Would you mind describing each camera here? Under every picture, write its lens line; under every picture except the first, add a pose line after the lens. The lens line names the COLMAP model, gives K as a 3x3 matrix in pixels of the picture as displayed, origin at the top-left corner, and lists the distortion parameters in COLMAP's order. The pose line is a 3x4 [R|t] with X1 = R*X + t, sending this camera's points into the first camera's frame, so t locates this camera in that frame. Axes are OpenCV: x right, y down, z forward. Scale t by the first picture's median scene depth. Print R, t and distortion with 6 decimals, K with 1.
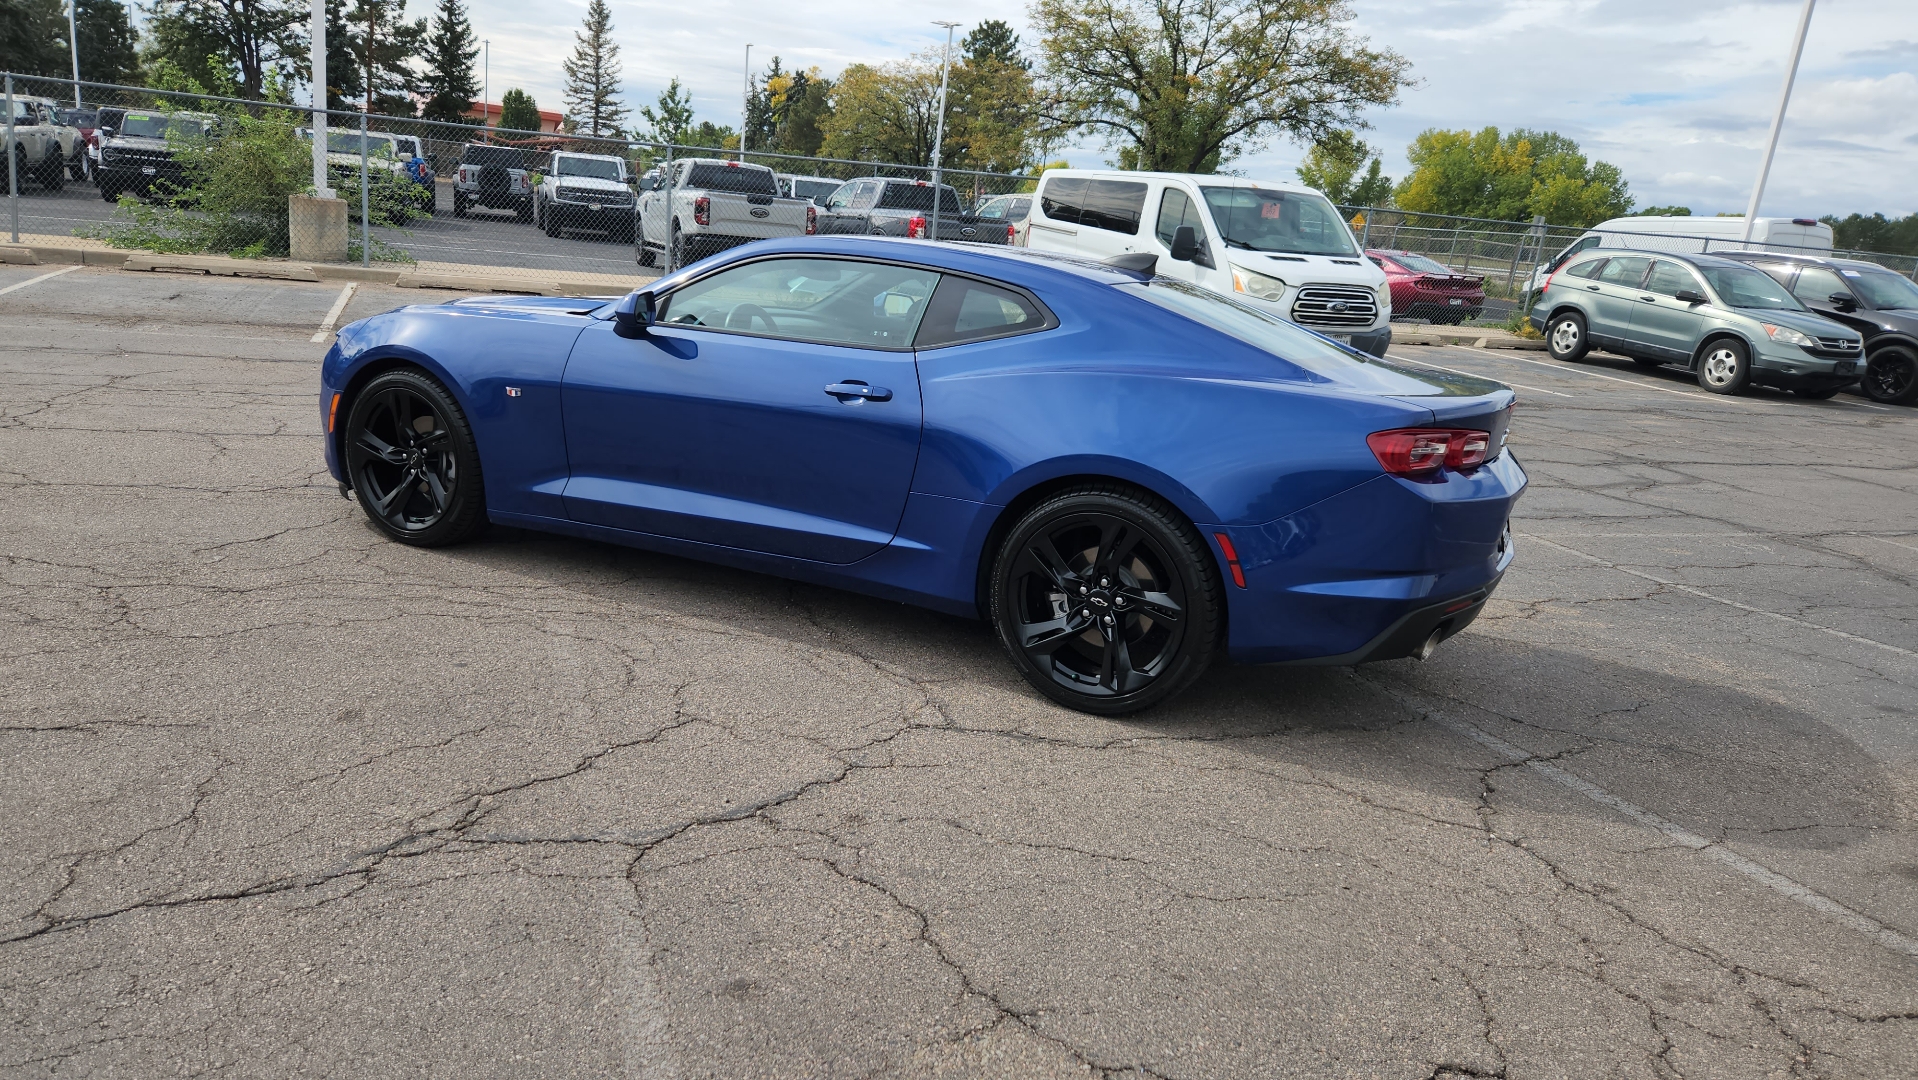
lens RADIAL K [[1276.2, 0, 924.7], [0, 1276.2, 548.6], [0, 0, 1]] dist [0.067410, -0.056856]
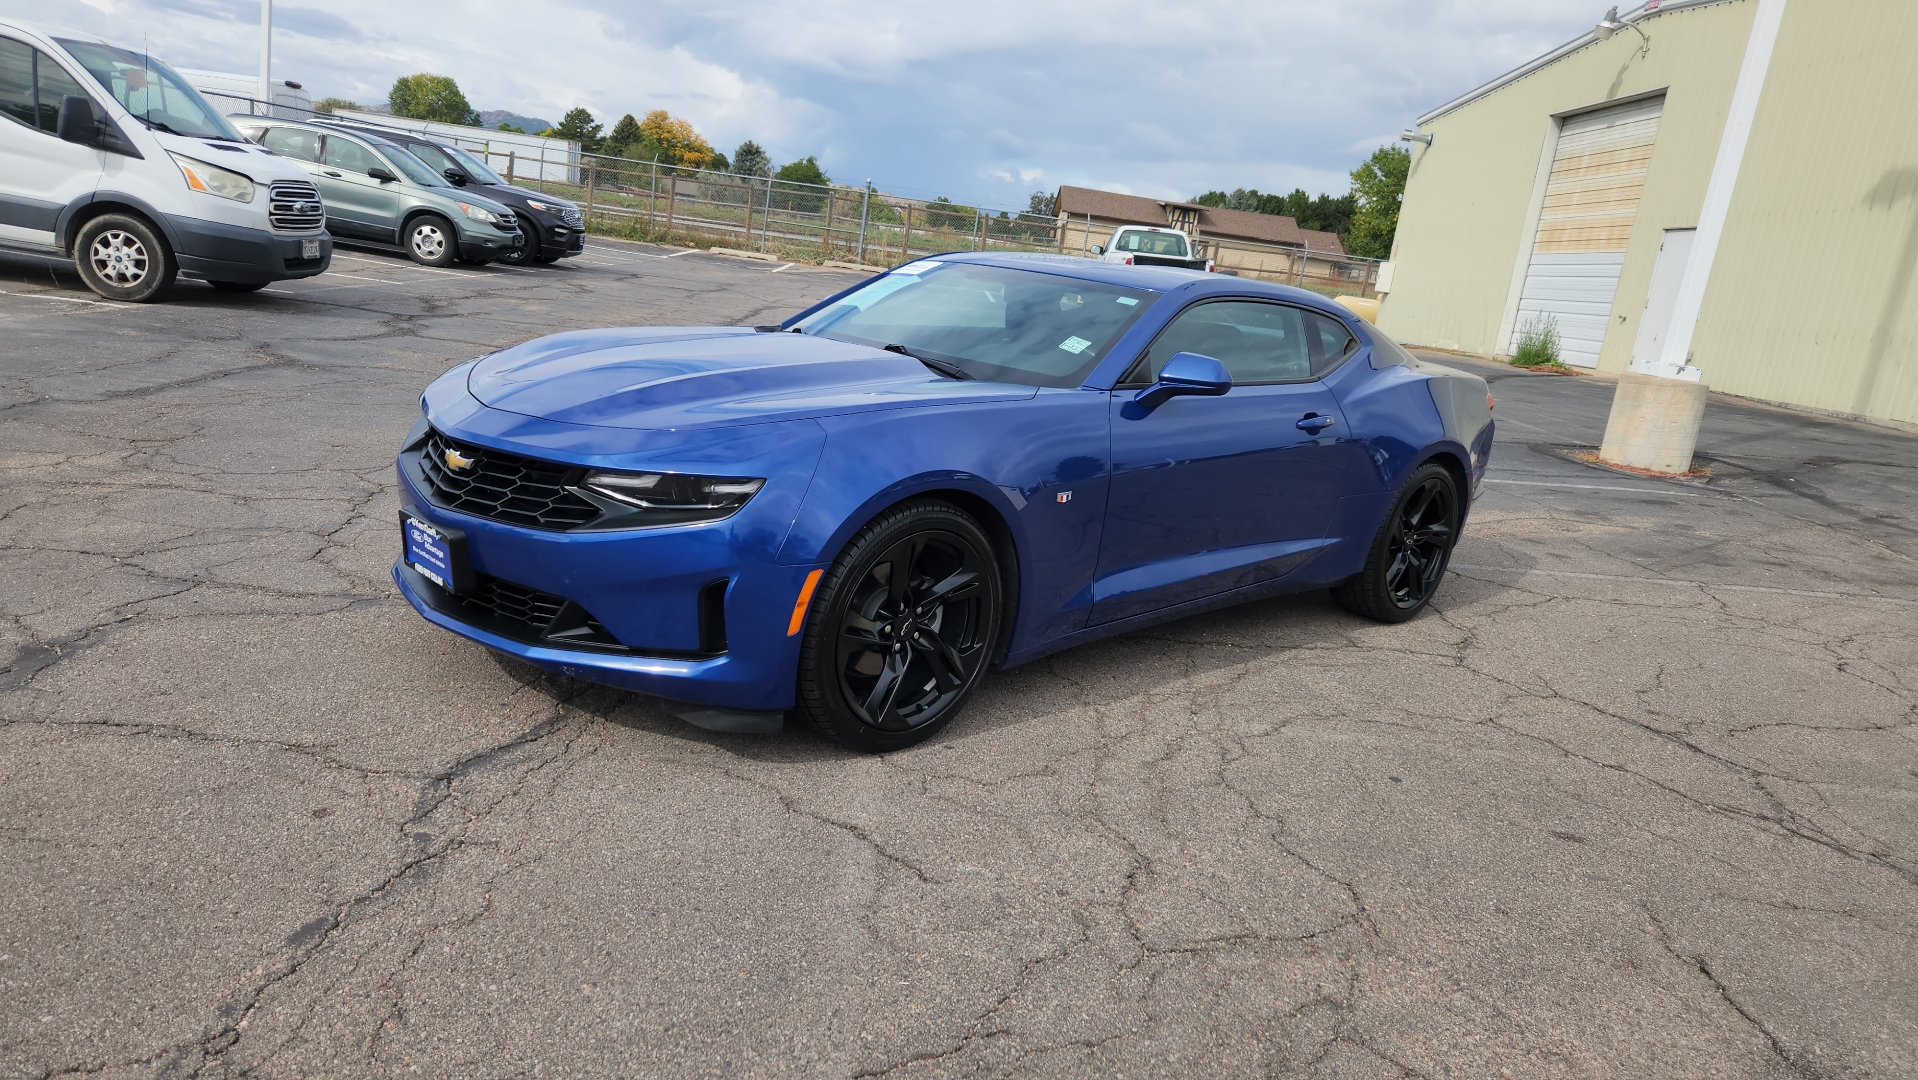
lens RADIAL K [[1278.2, 0, 933.4], [0, 1278.2, 543.8], [0, 0, 1]] dist [0.069488, -0.057167]
pose [[0.341995, -0.261996, 0.902440, -0.133082], [0.145150, 0.963550, 0.224730, -0.035282], [-0.928424, 0.054133, 0.367558, 0.097921]]
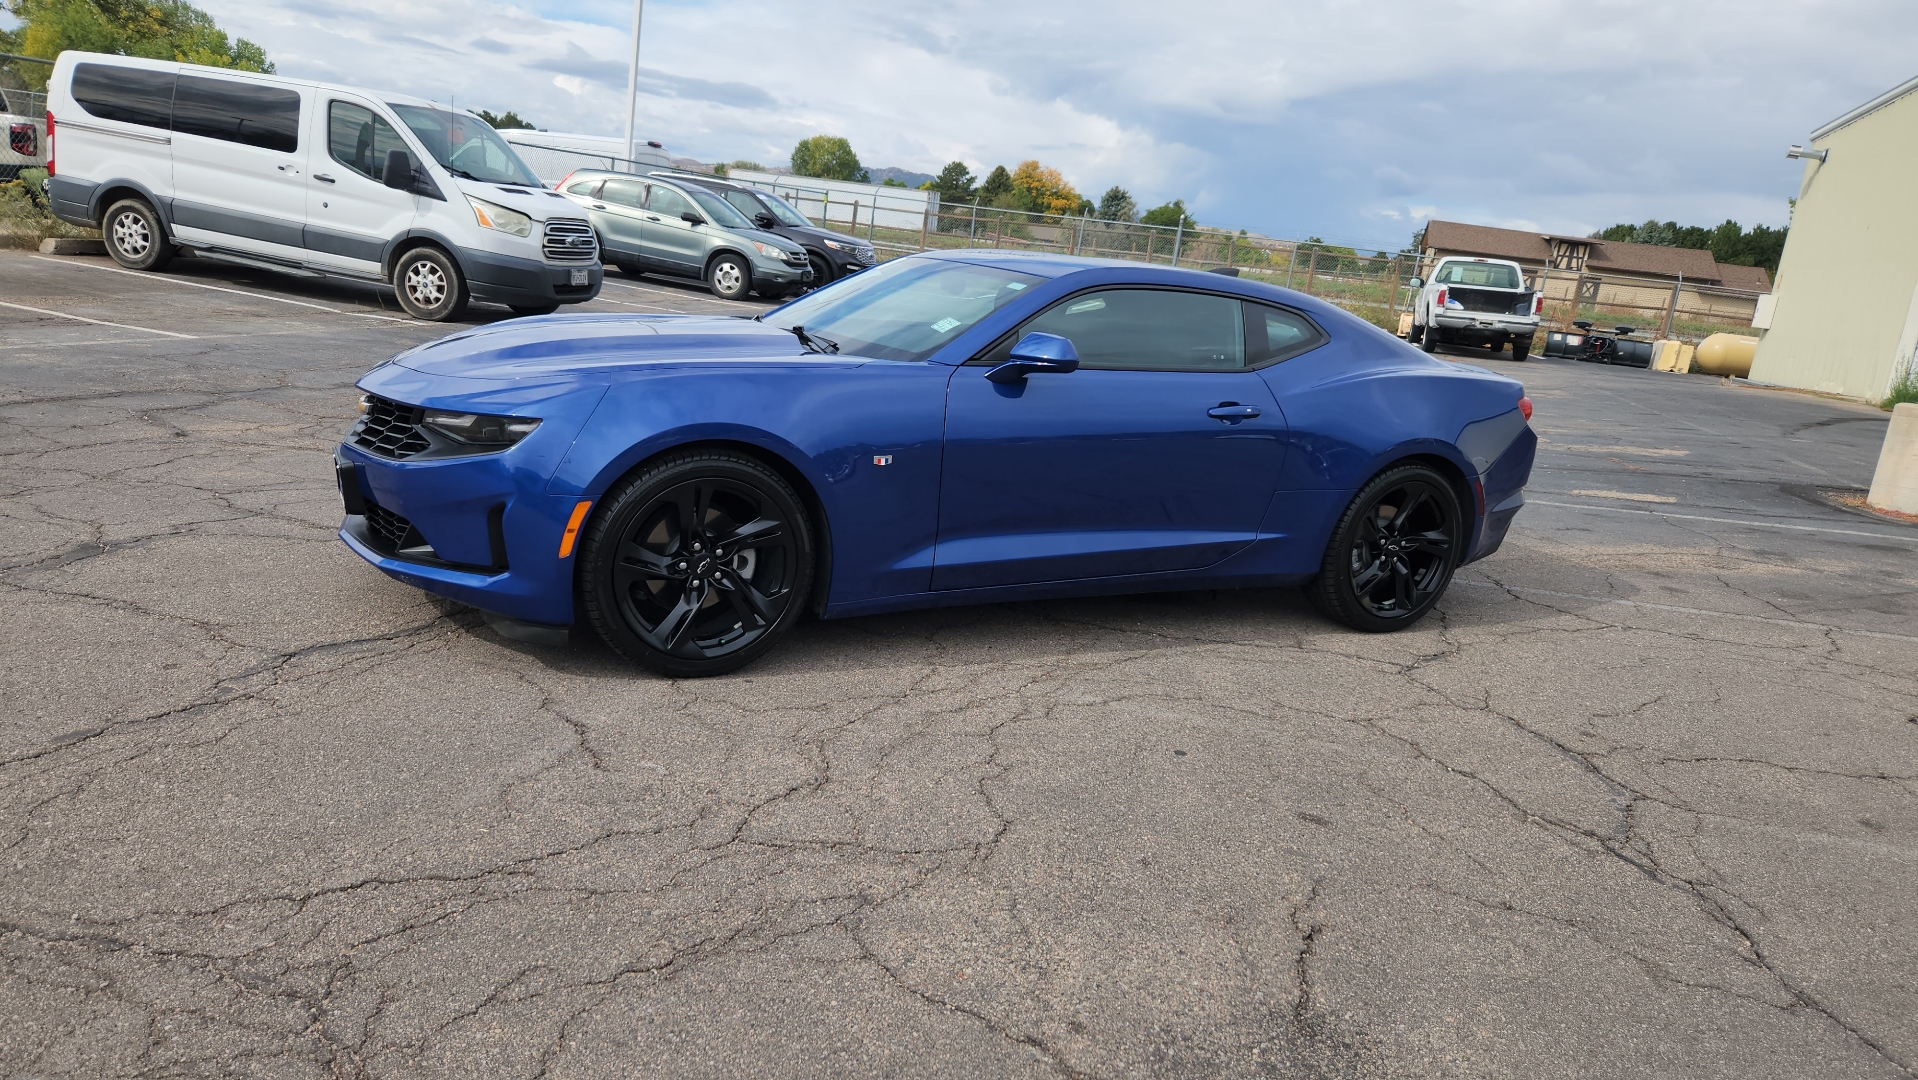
lens RADIAL K [[1276.2, 0, 924.7], [0, 1276.2, 548.6], [0, 0, 1]] dist [0.067410, -0.056856]
pose [[0.590413, -0.211188, 0.778982, -0.121088], [0.143433, 0.977251, 0.156228, -0.023954], [-0.794254, 0.019492, 0.607273, 0.058271]]
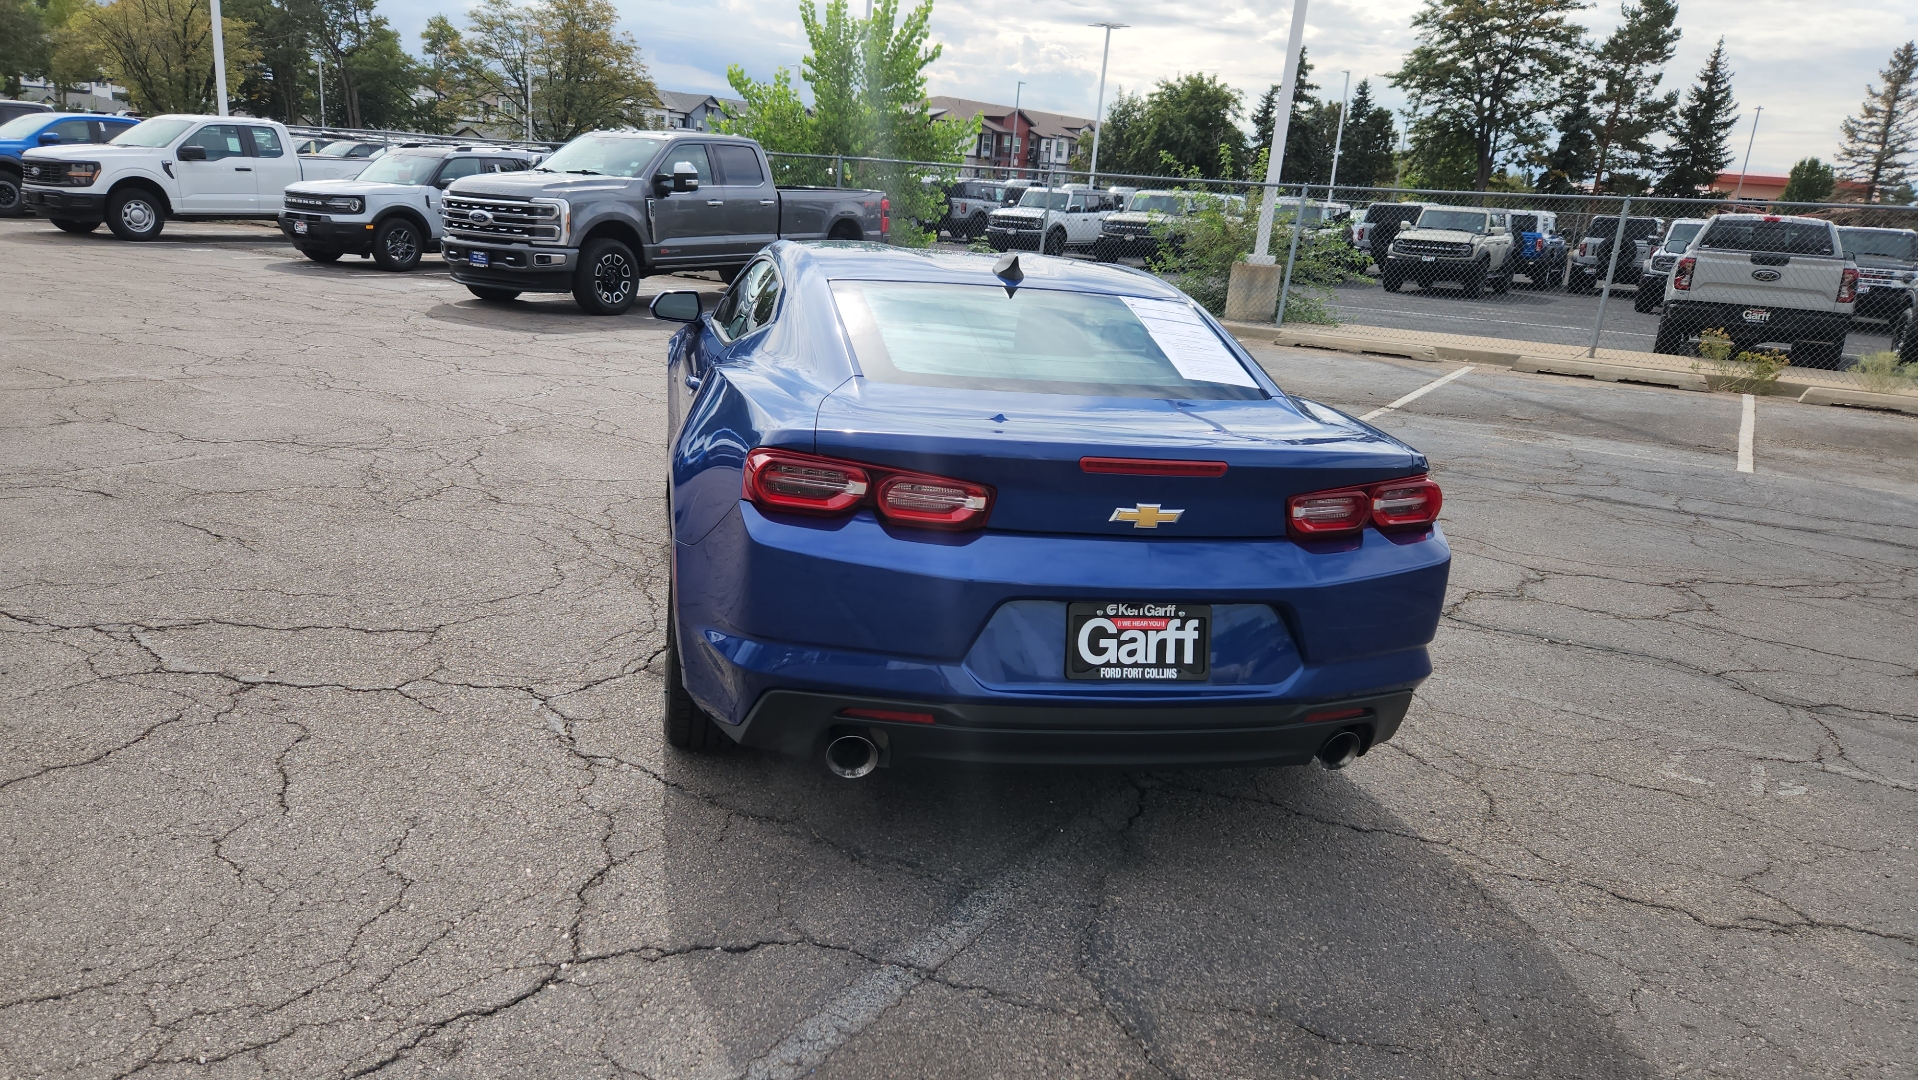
lens RADIAL K [[1281.1, 0, 923.0], [0, 1281.1, 528.4], [0, 0, 1]] dist [0.062987, -0.049785]
pose [[0.623691, 0.150756, -0.766996, 0.094238], [-0.210134, 0.977442, 0.021248, -0.007489], [0.752897, 0.147920, 0.641301, 0.053899]]
